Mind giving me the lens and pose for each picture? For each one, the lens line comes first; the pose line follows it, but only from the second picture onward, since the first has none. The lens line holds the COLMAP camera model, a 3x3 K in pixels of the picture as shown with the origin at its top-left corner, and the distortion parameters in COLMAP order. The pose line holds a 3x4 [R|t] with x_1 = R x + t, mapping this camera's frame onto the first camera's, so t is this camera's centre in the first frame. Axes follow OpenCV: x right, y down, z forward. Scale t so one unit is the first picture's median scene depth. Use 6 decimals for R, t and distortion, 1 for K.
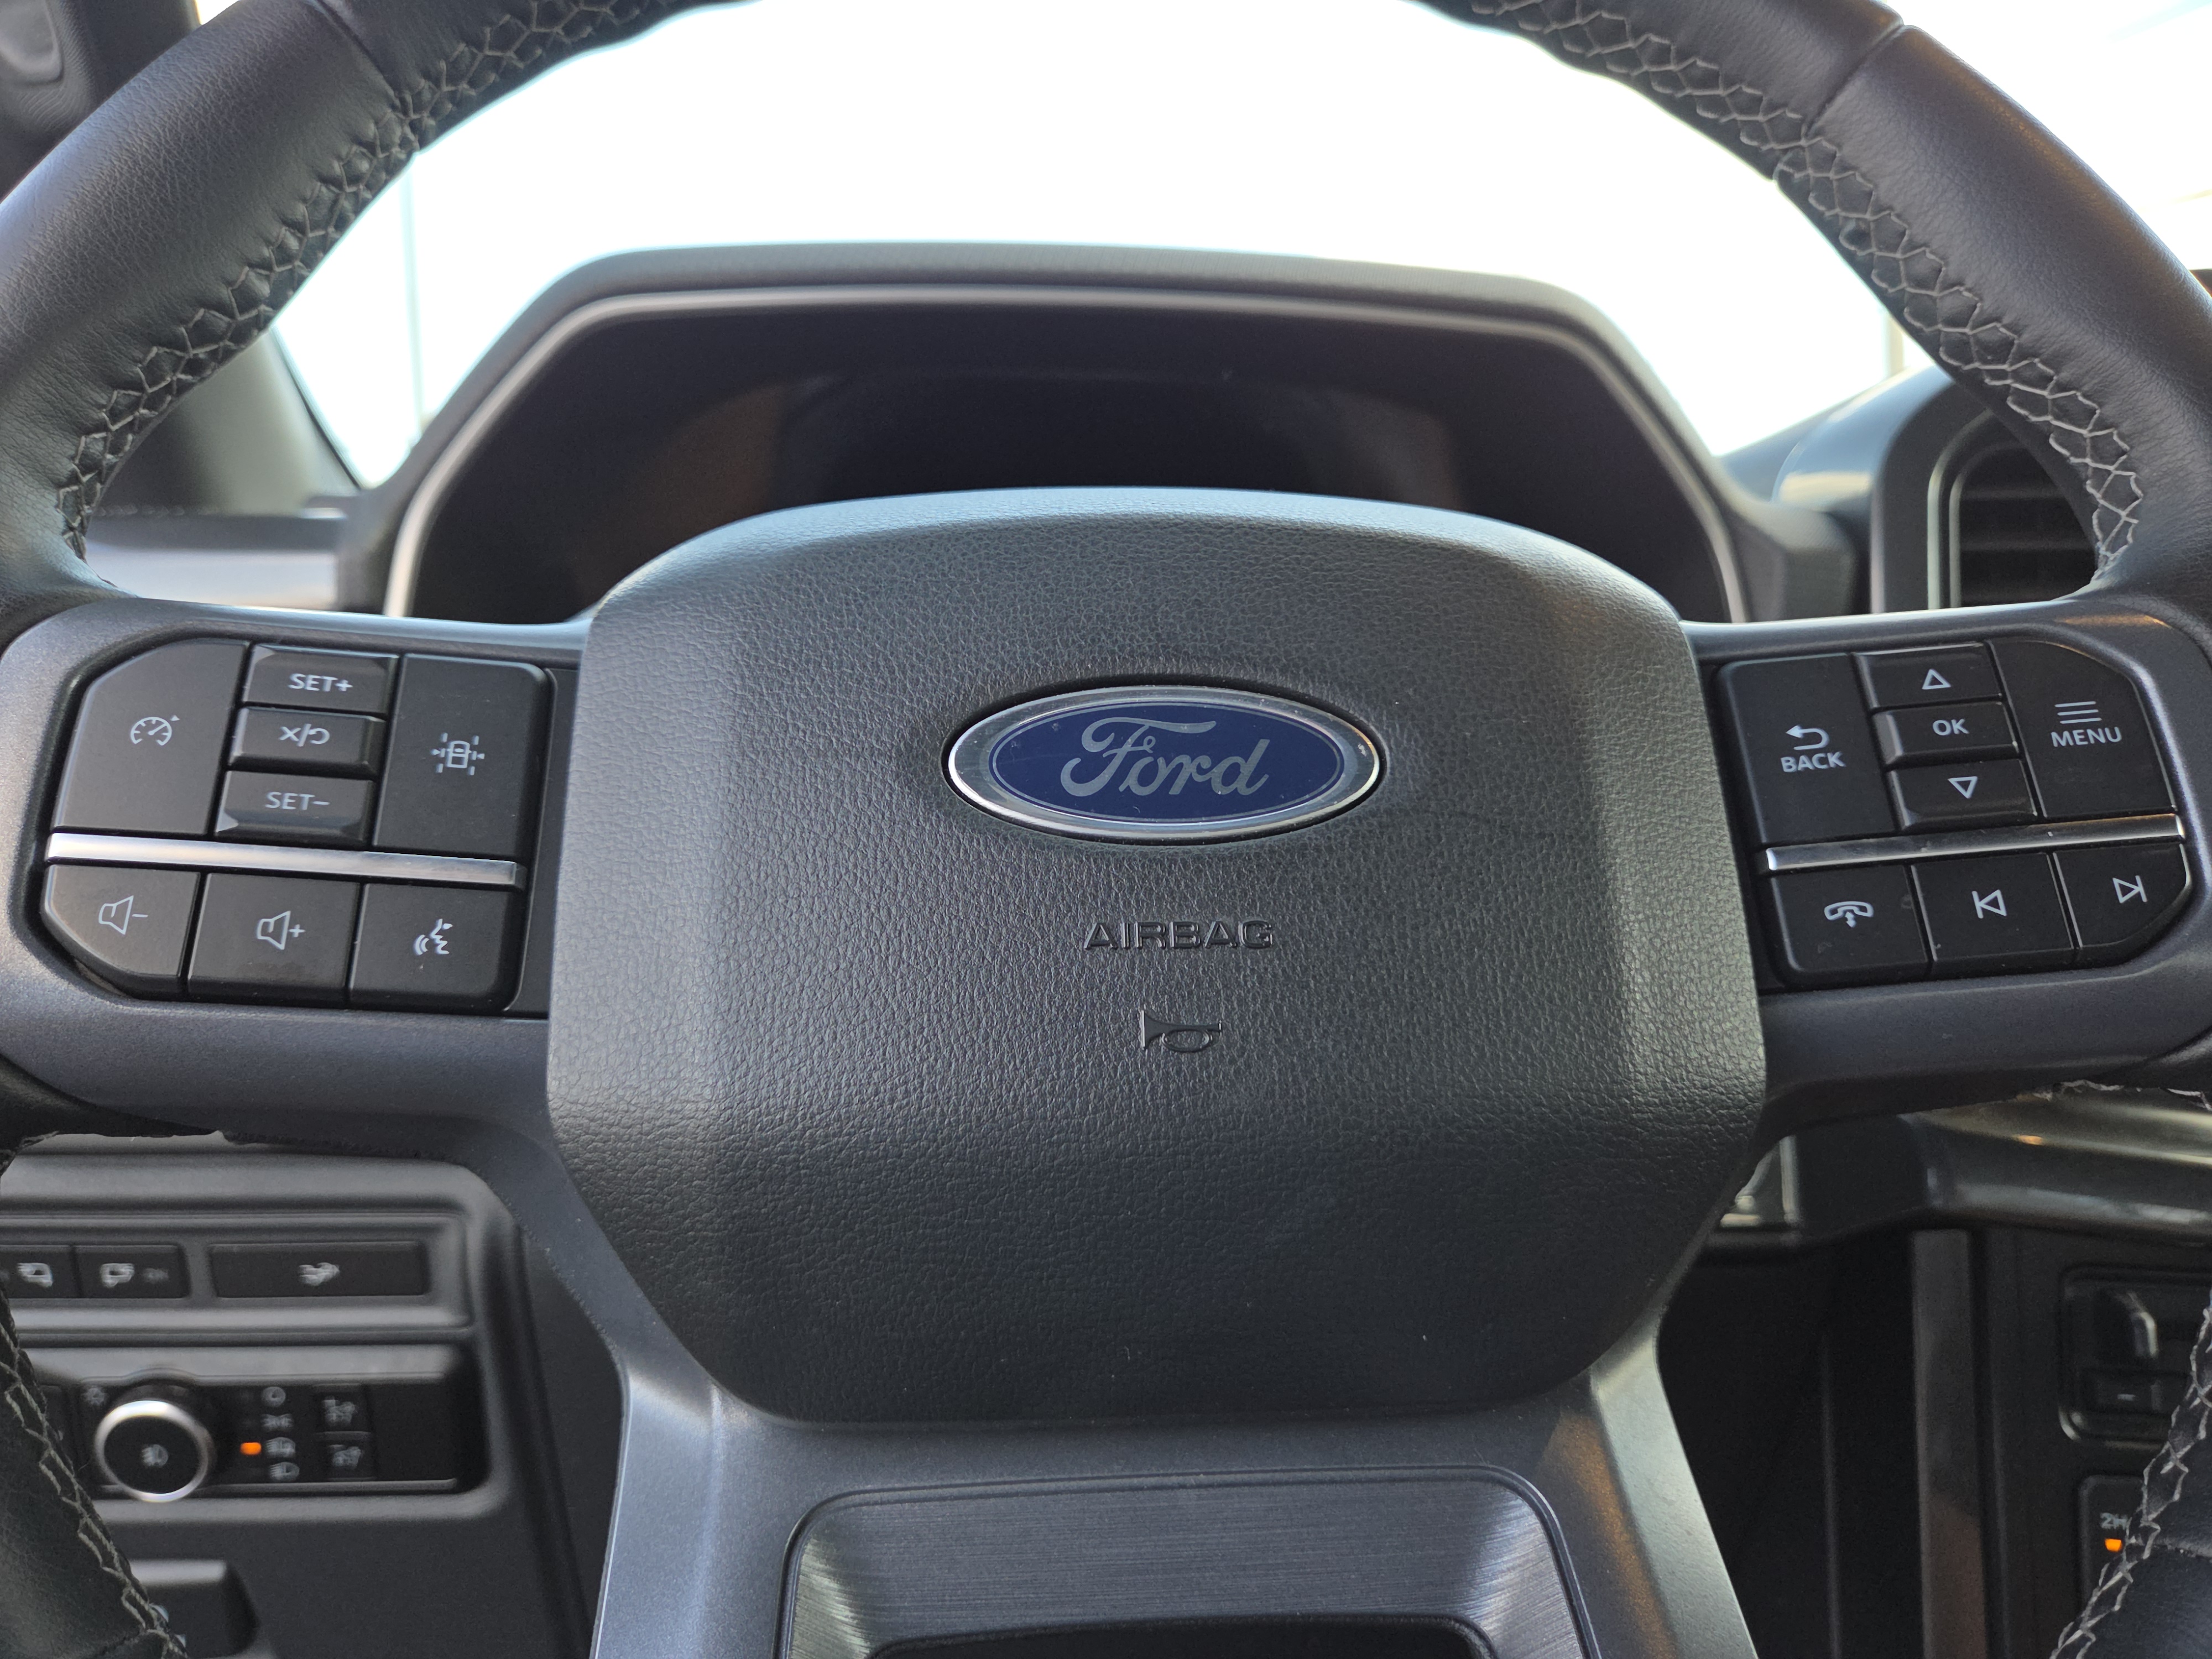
lens RADIAL K [[1522.5, 0, 1106.0], [0, 1522.5, 829.5], [0, 0, 1]] dist [0.097004, -0.098778]
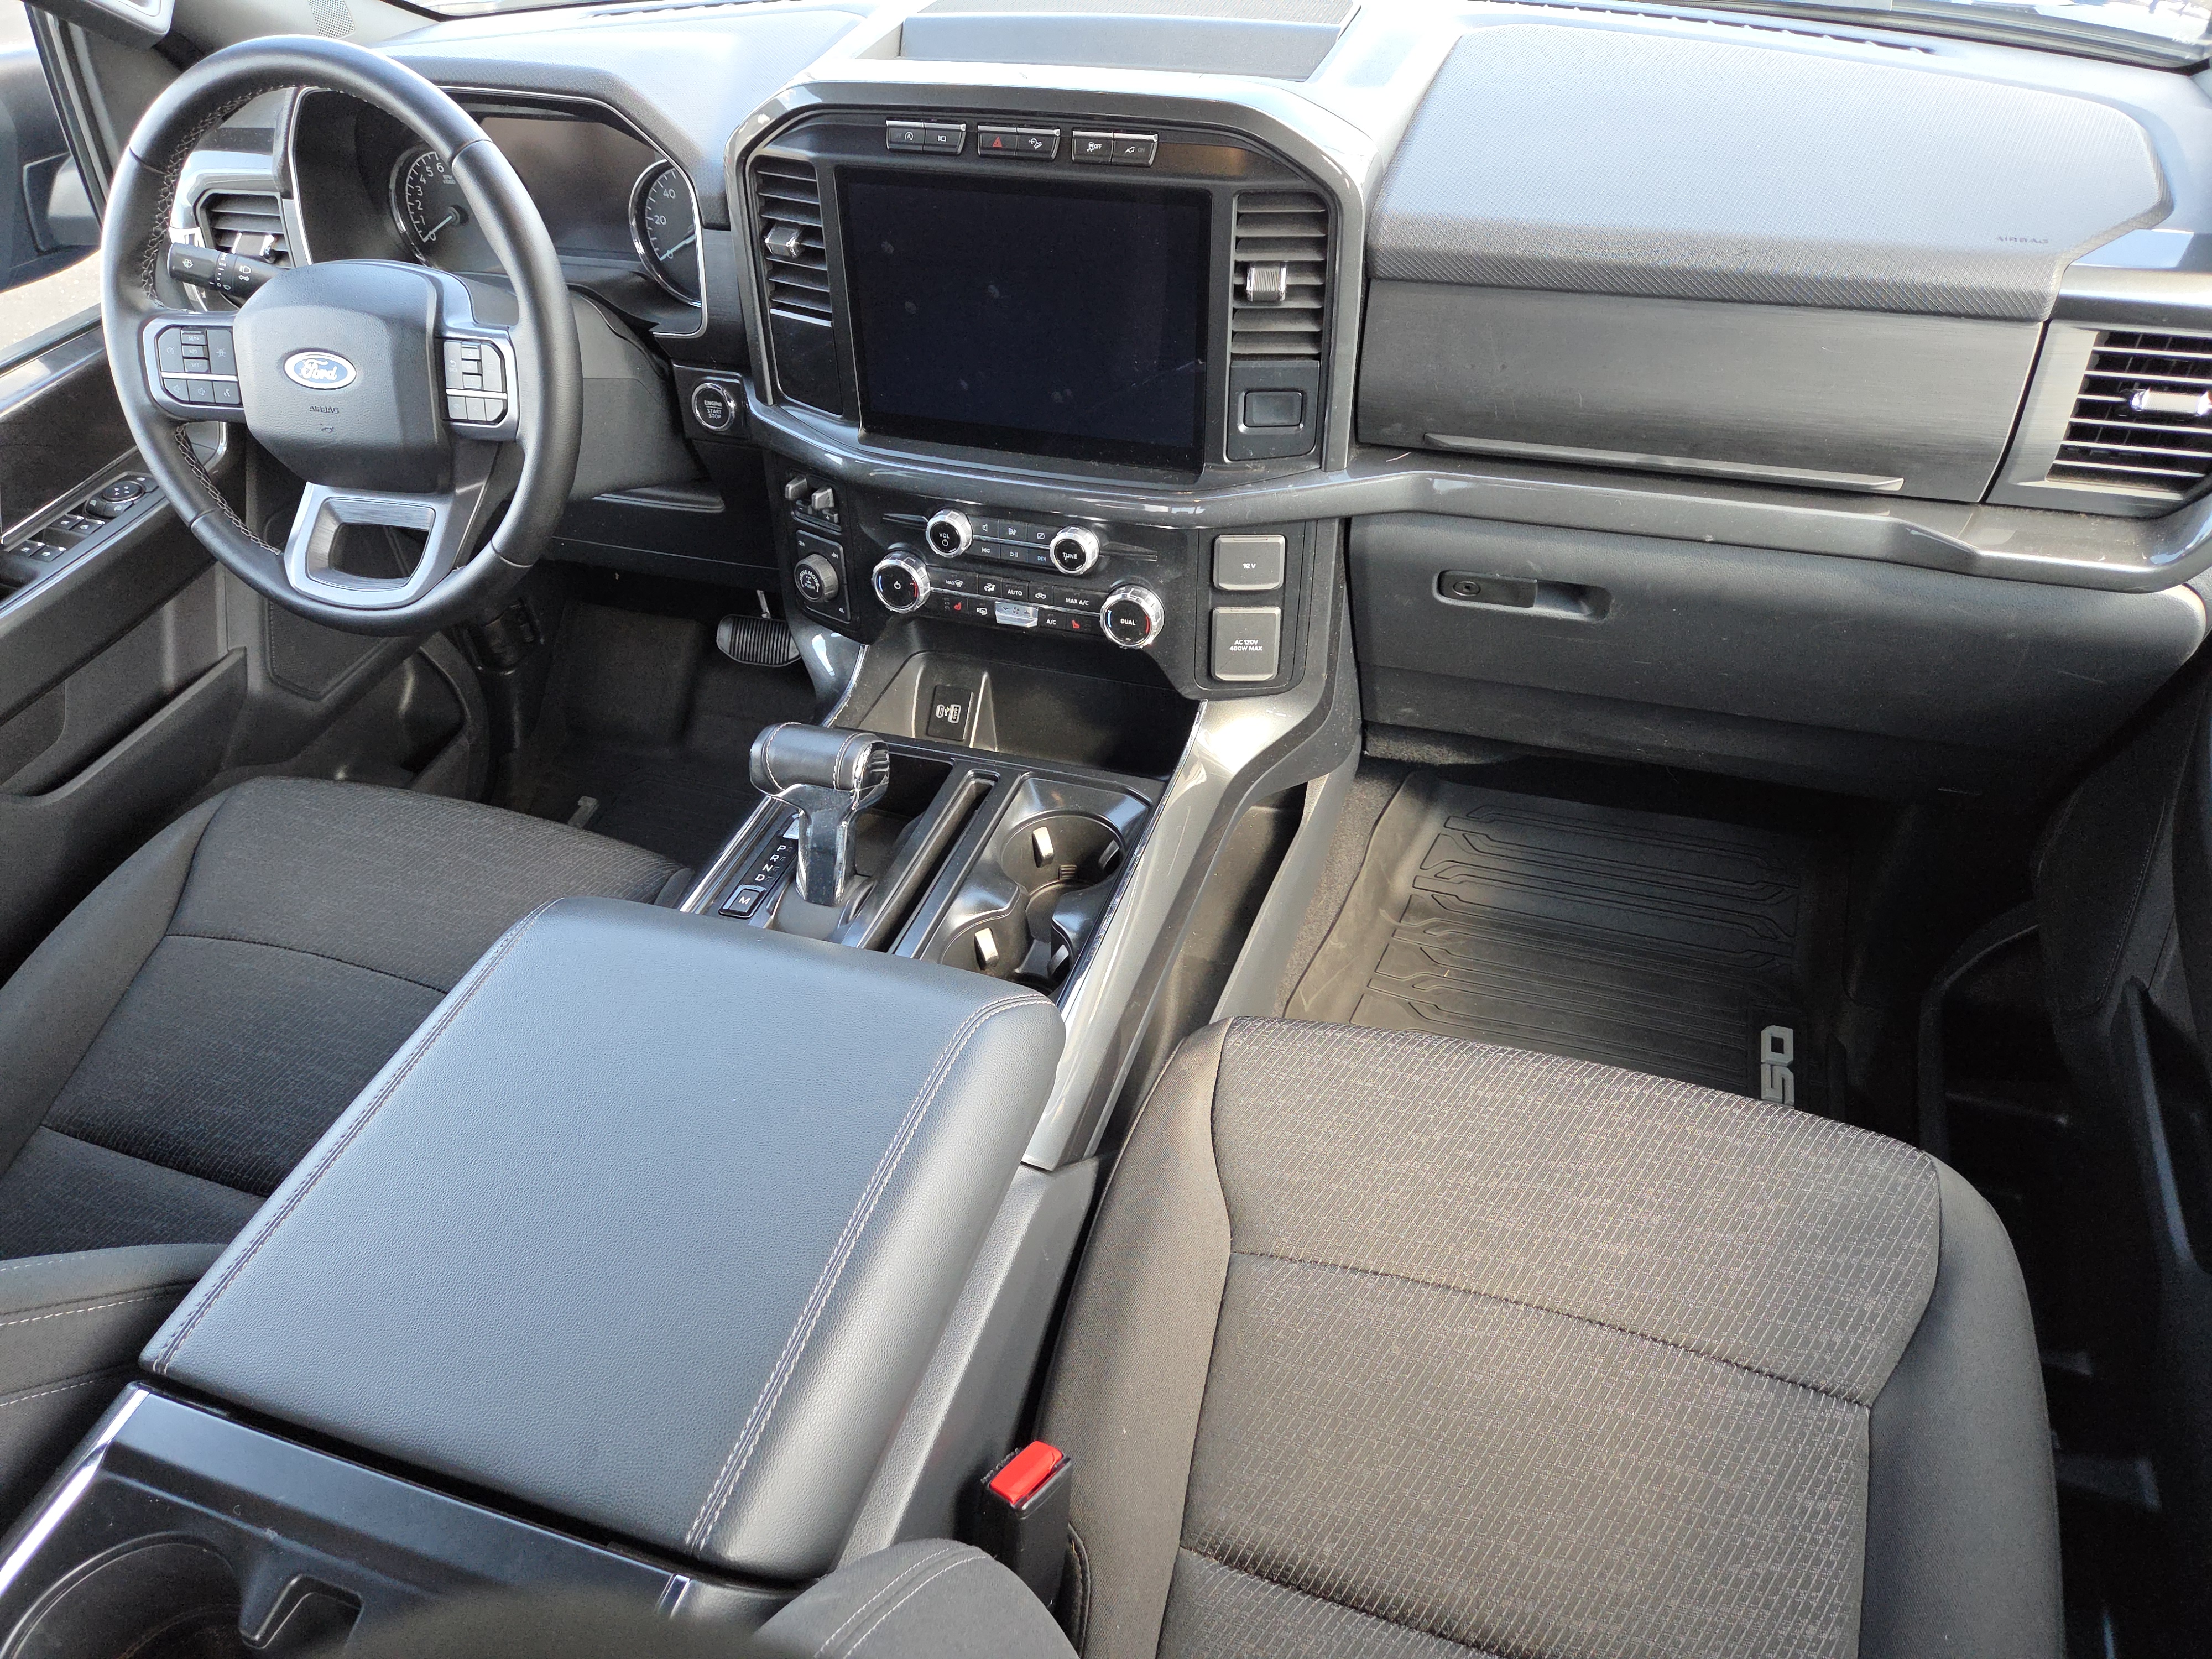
lens RADIAL K [[1522.5, 0, 1106.0], [0, 1522.5, 829.5], [0, 0, 1]] dist [0.097004, -0.098778]
pose [[0.917573, 0.195995, -0.345899, 4.468919], [0.069174, 0.778061, 0.624368, -1.881567], [0.391504, -0.596831, 0.700370, -2.470465]]
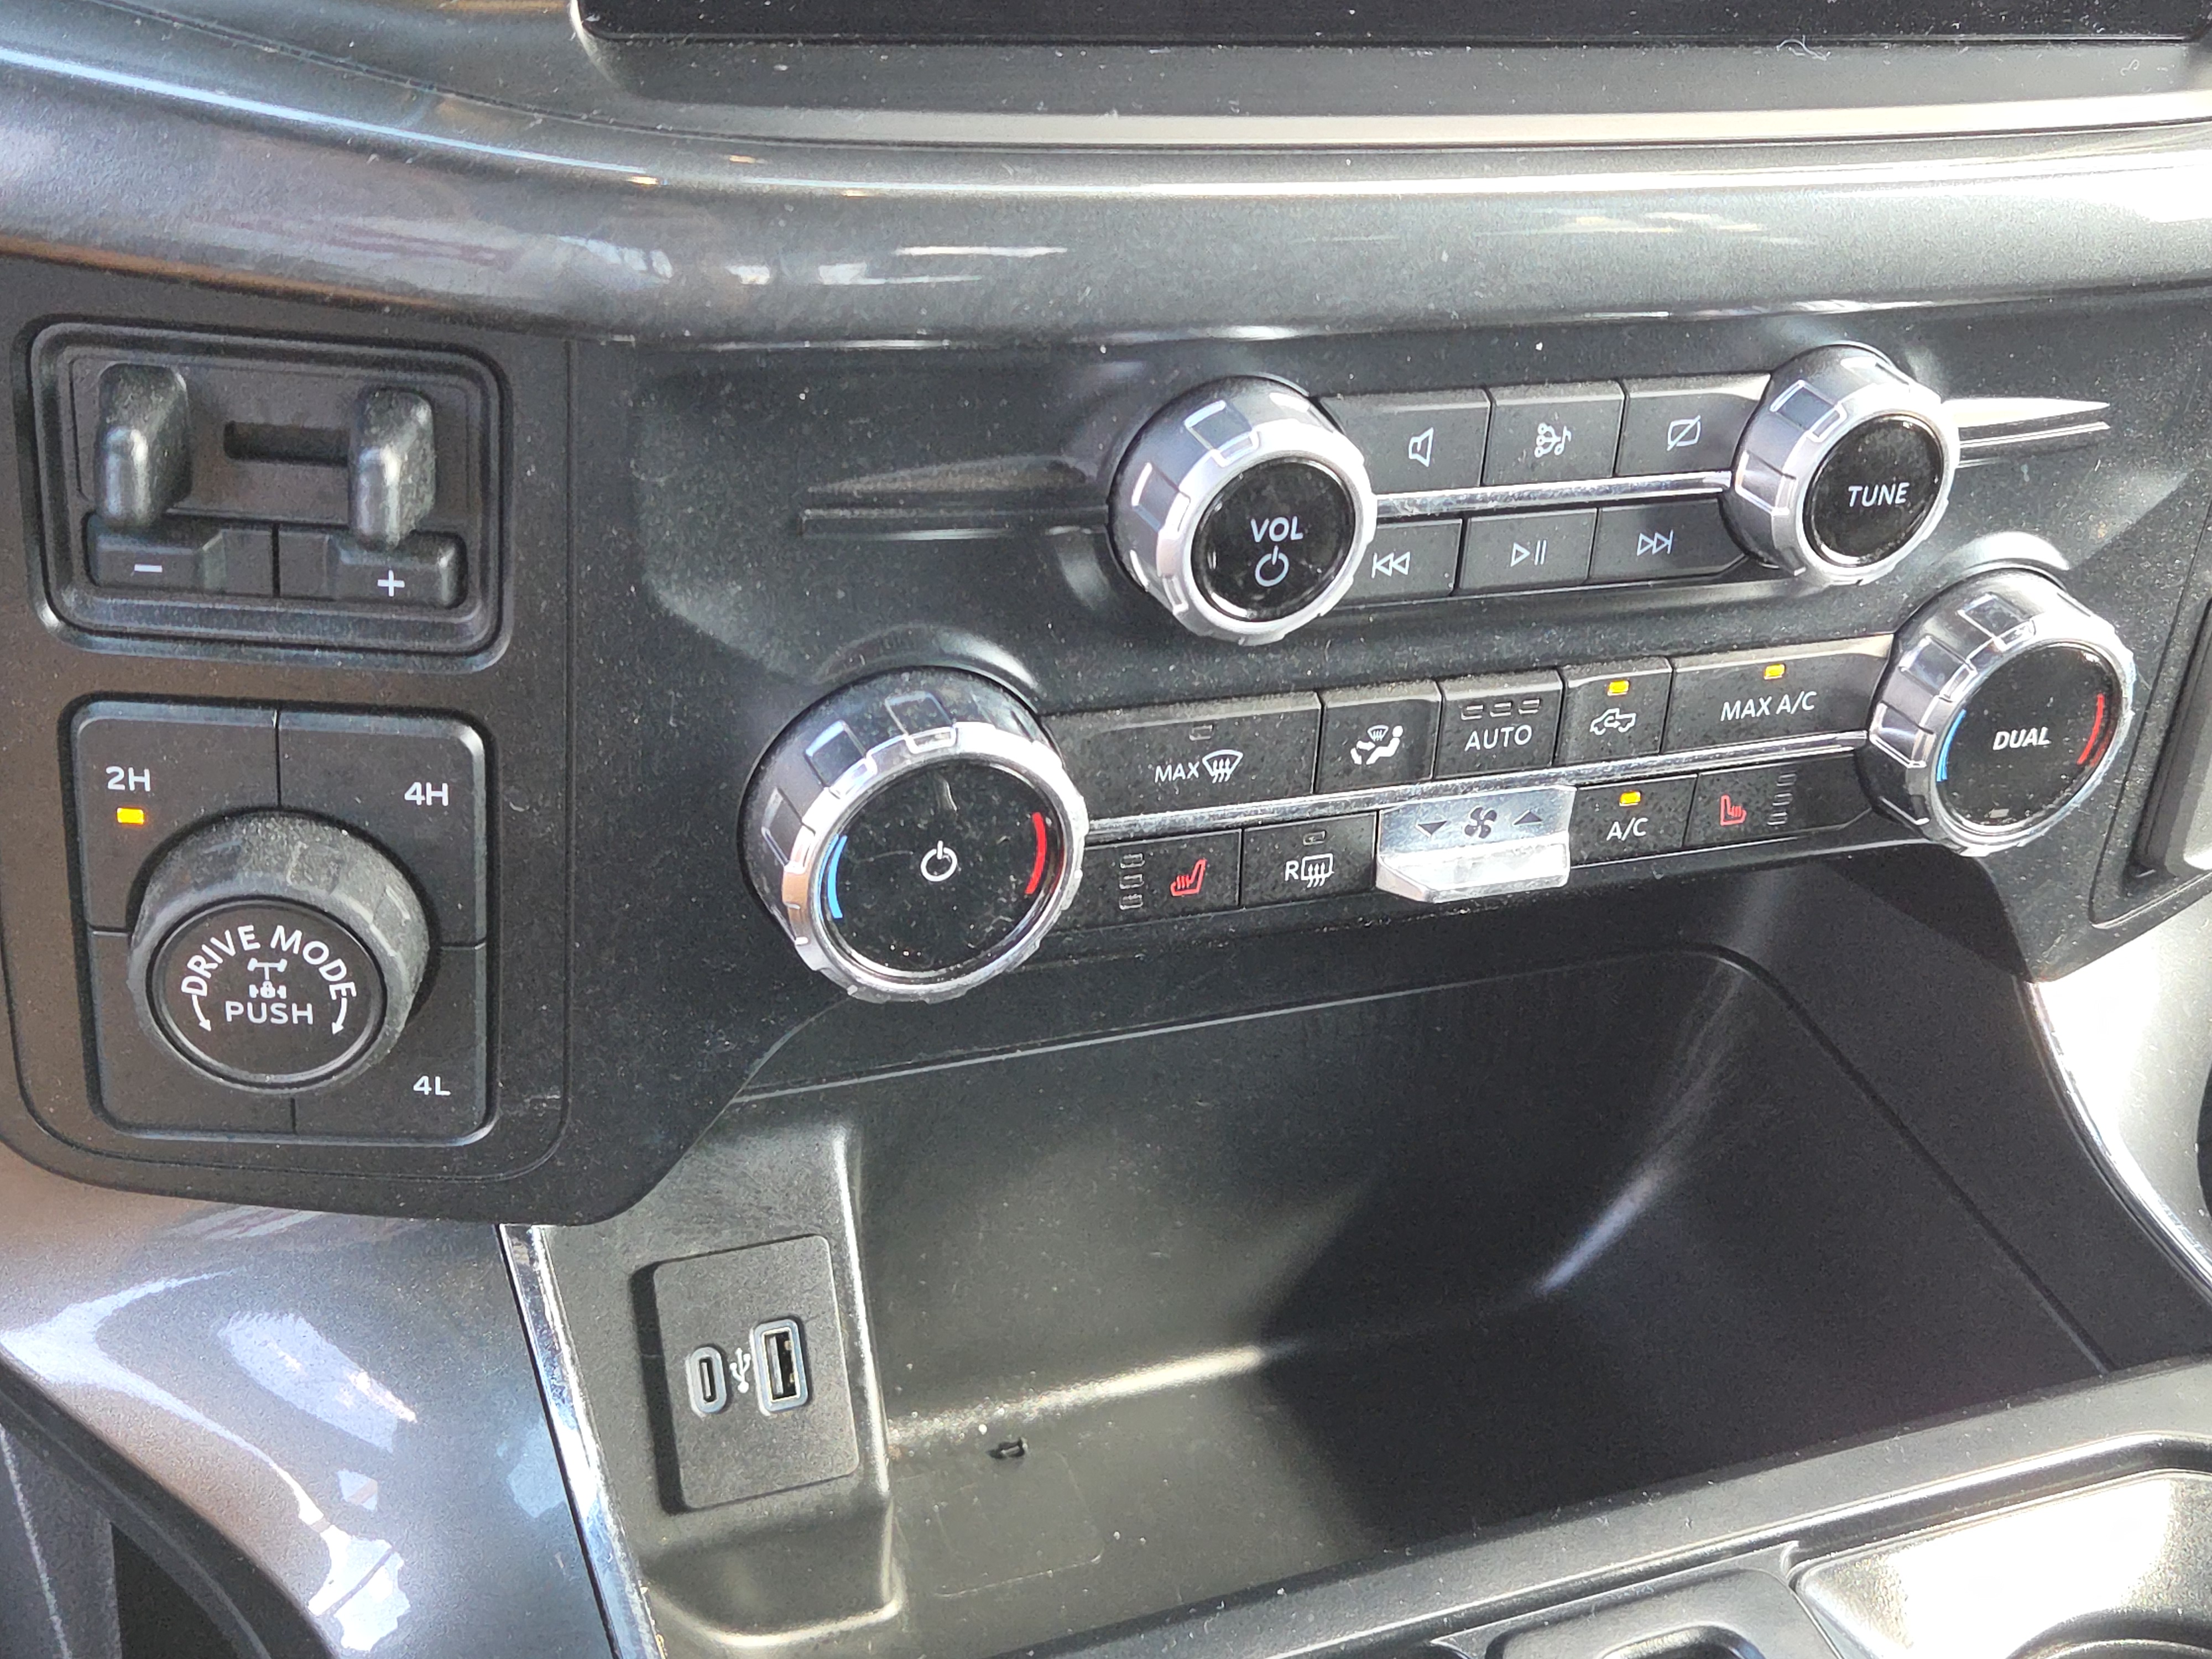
lens RADIAL K [[2723.3, 0, 1117.1], [0, 2723.3, 819.9], [0, 0, 1]] dist [0.070024, -0.004370]
pose [[0.936062, -0.095053, 0.338752, 1.178266], [-0.122367, 0.814752, 0.566750, -0.185864], [-0.329871, -0.571966, 0.751027, 0.314898]]
